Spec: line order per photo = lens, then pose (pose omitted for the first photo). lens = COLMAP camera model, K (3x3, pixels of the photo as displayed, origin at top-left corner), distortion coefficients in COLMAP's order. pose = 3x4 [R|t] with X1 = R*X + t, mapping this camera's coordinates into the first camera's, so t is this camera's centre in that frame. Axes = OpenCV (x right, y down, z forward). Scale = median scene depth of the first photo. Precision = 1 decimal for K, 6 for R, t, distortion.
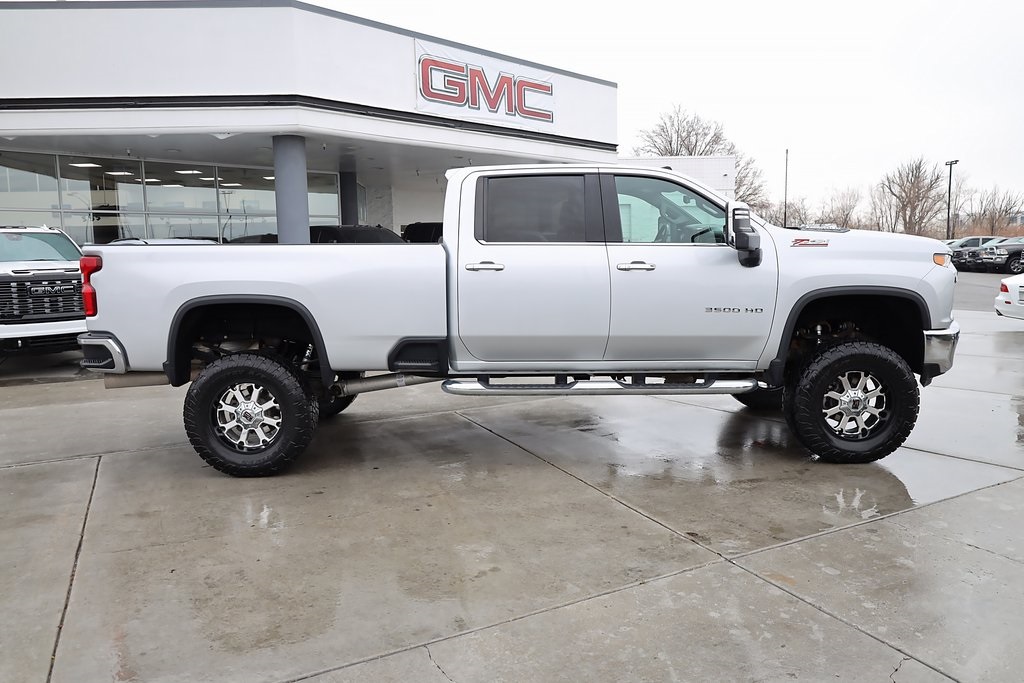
lens RADIAL K [[764.3, 0, 491.5], [0, 764.3, 312.9], [0, 0, 1]] dist [-0.006733, 0.001794]
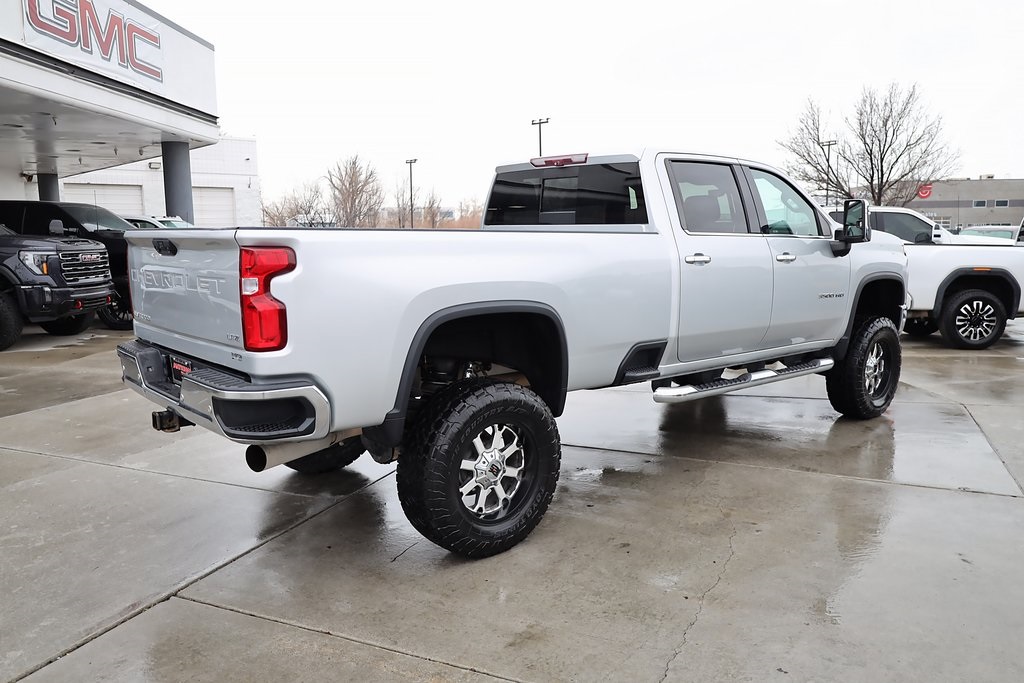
lens RADIAL K [[798.8, 0, 505.3], [0, 798.8, 322.4], [0, 0, 1]] dist [-0.029813, -0.000054]
pose [[0.742032, -0.061198, 0.667565, -0.272151], [0.046411, 0.998125, 0.039914, -0.011133], [-0.668756, 0.001365, 0.743480, 0.147343]]
